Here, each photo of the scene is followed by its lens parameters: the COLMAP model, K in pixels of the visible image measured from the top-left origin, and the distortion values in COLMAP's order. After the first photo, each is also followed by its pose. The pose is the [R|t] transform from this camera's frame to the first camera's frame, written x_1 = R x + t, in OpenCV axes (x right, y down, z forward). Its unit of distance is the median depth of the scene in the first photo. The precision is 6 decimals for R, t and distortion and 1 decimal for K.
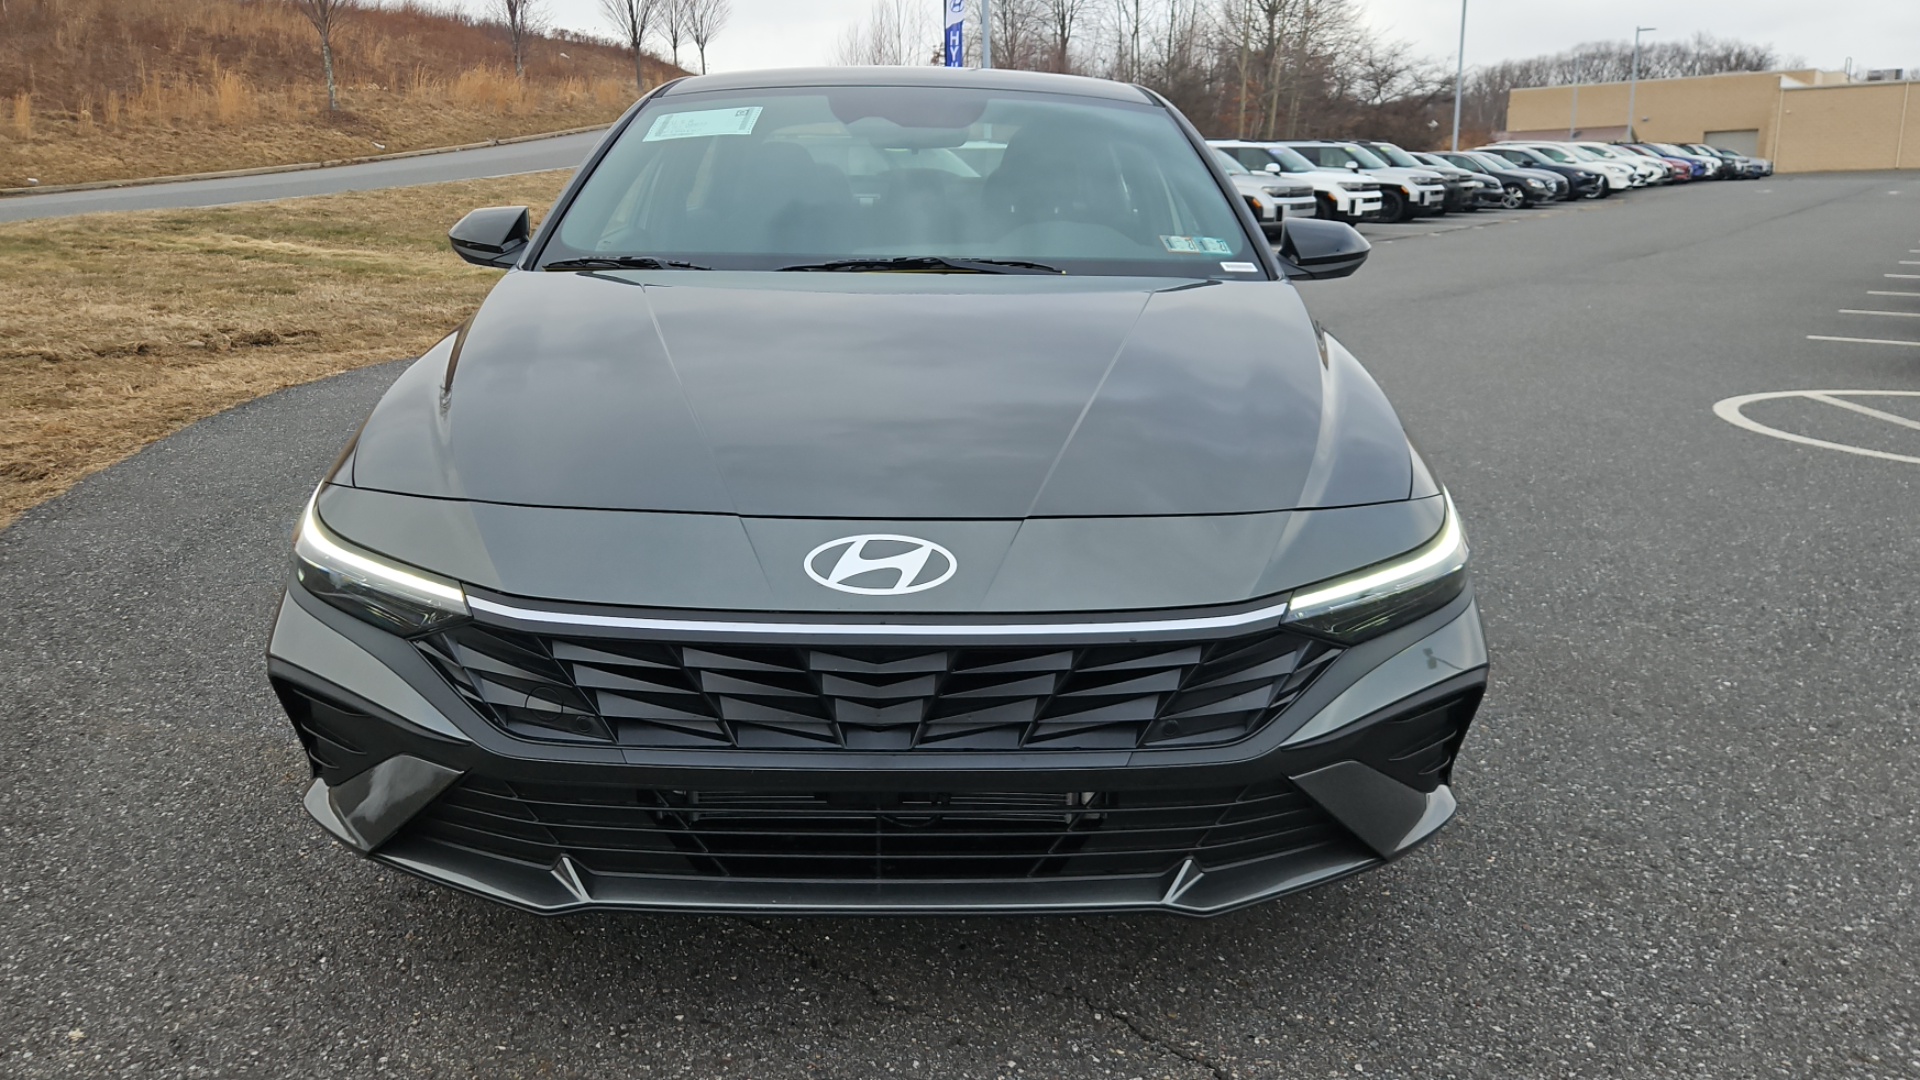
lens RADIAL K [[1390.8, 0, 960.0], [0, 1390.8, 540.0], [0, 0, 1]] dist [0.050424, -0.029453]
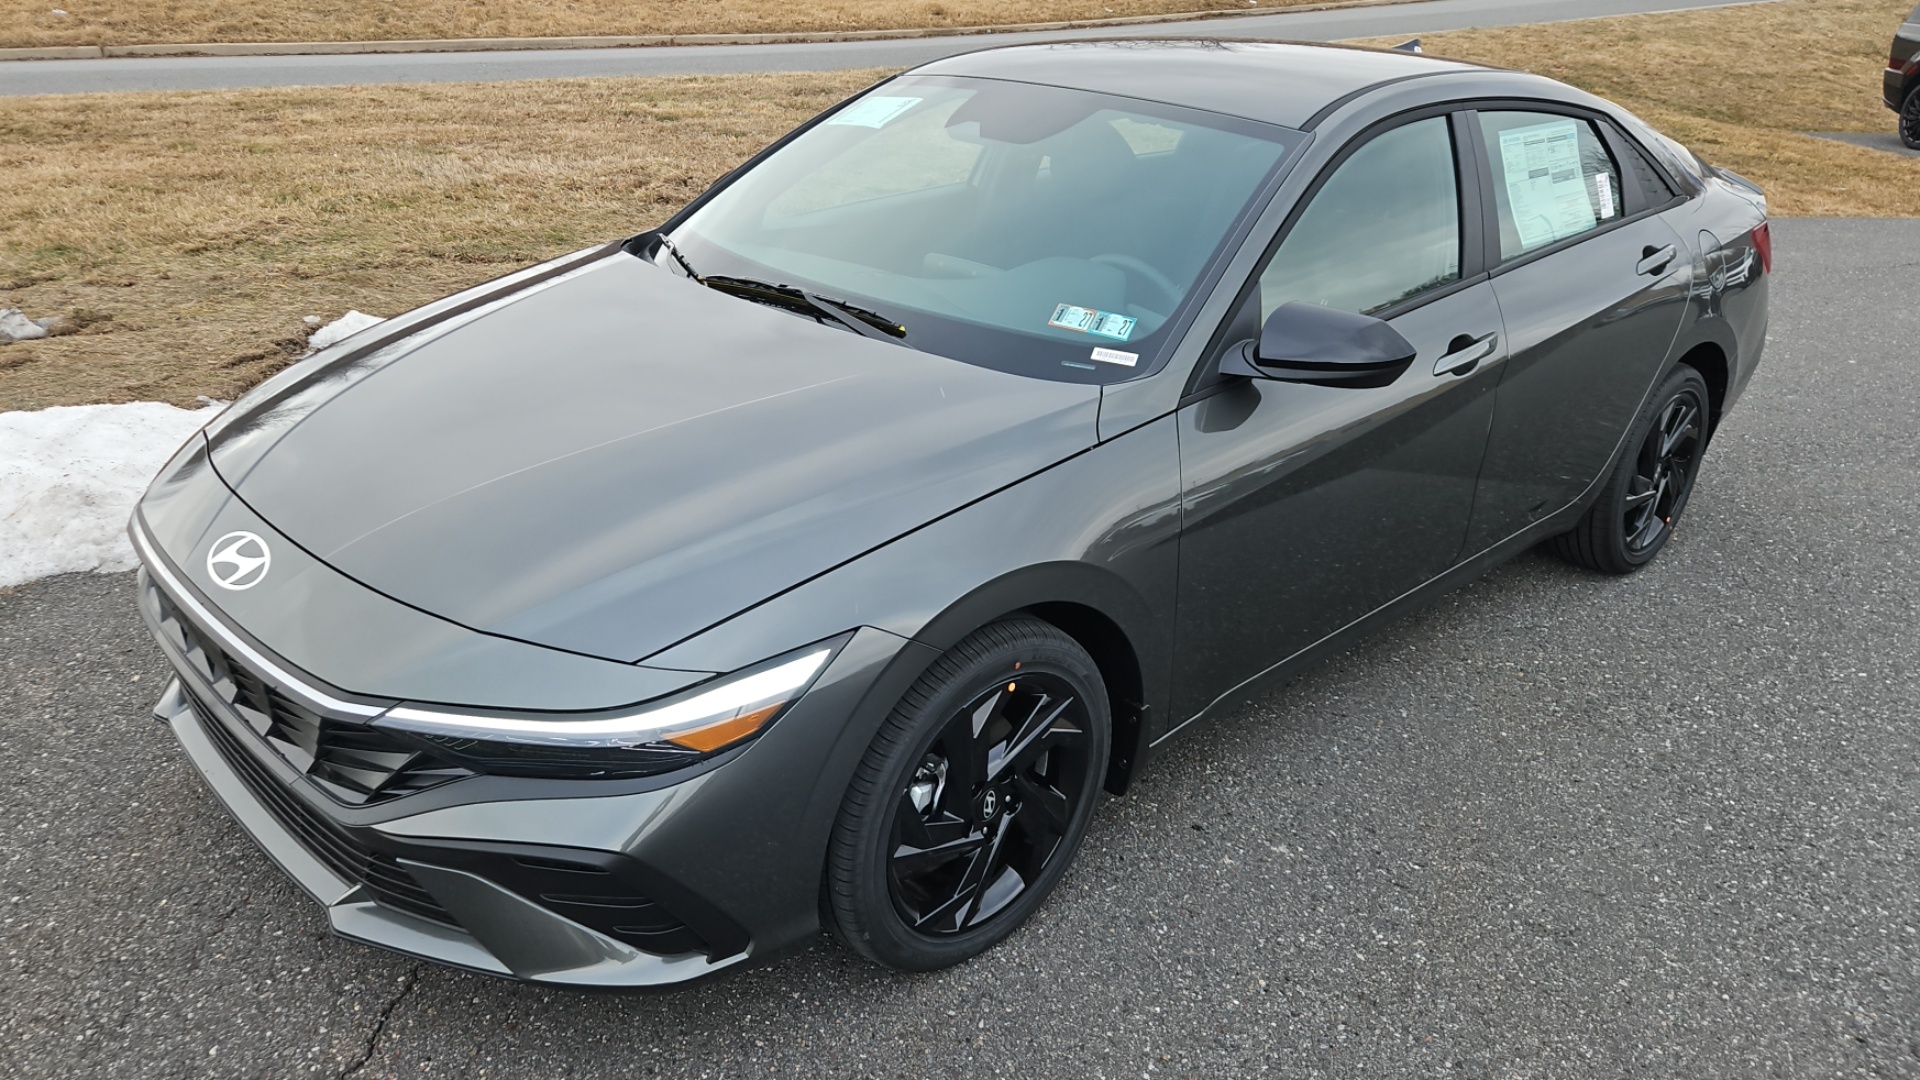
lens RADIAL K [[1390.8, 0, 960.0], [0, 1390.8, 540.0], [0, 0, 1]] dist [0.050424, -0.029453]
pose [[0.687431, 0.298929, -0.661876, 1.130925], [-0.219291, 0.954260, 0.203224, -0.370146], [0.692352, 0.005441, 0.721540, 0.477155]]
